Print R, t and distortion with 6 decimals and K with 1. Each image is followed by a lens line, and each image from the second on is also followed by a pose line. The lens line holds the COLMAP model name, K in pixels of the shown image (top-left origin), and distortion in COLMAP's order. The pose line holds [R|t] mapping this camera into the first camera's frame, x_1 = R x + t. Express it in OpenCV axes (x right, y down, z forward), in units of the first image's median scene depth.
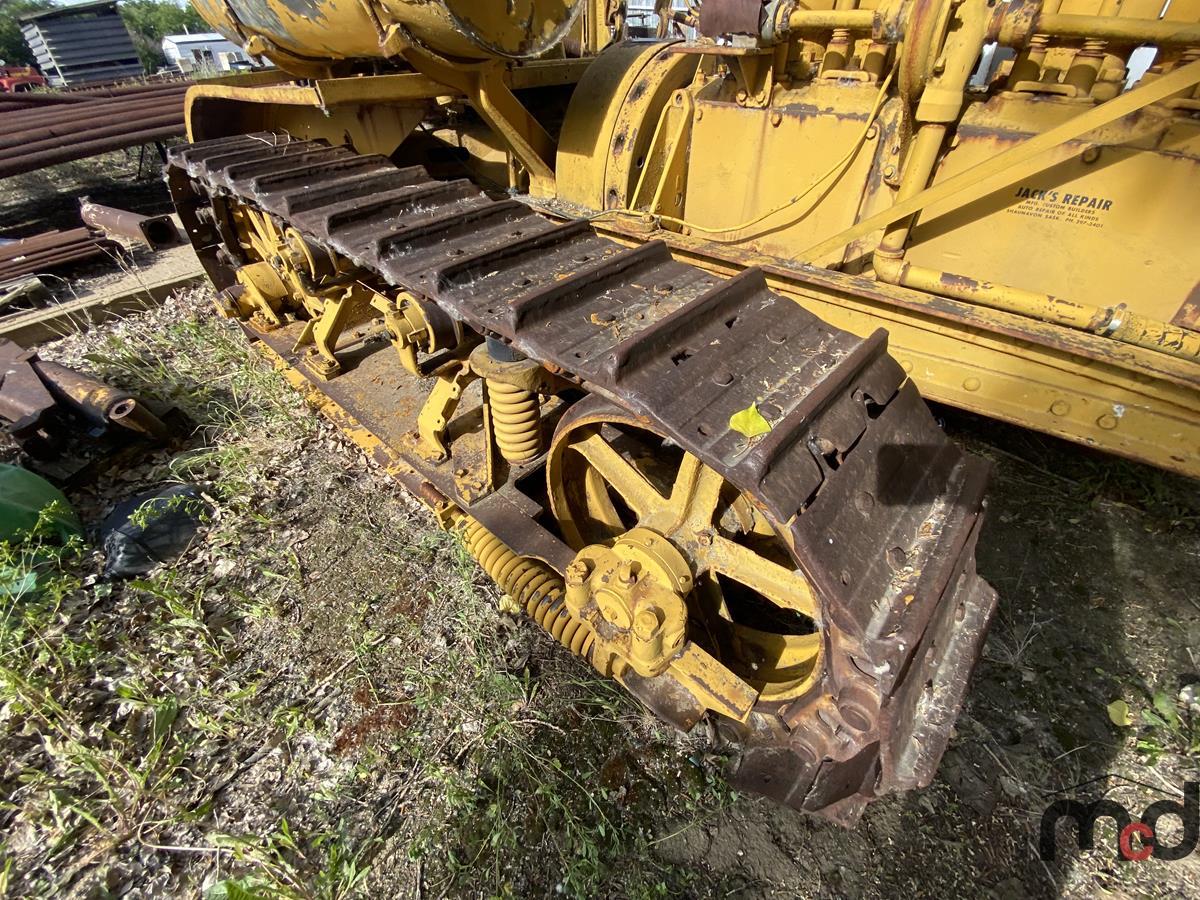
lens RADIAL K [[509.5, 0, 600.0], [0, 509.5, 450.0], [0, 0, 1]] dist [0.021163, -0.016355]
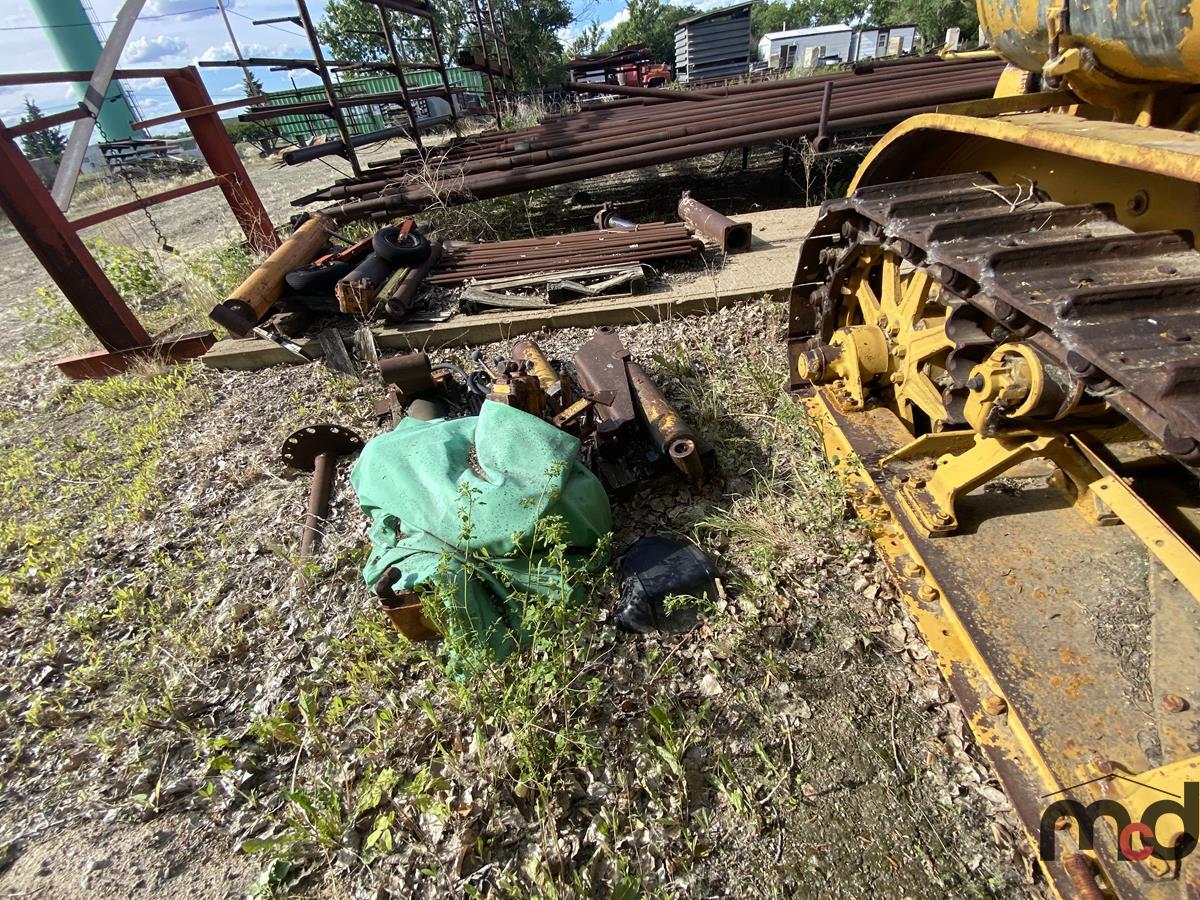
lens RADIAL K [[507.8, 0, 598.0], [0, 507.8, 455.0], [0, 0, 1]] dist [0.033686, -0.026206]
pose [[0.669615, 0.409833, -0.619397, -0.400163], [-0.396678, 0.902407, 0.168252, -0.158763], [0.627903, 0.133036, 0.766837, 0.139508]]
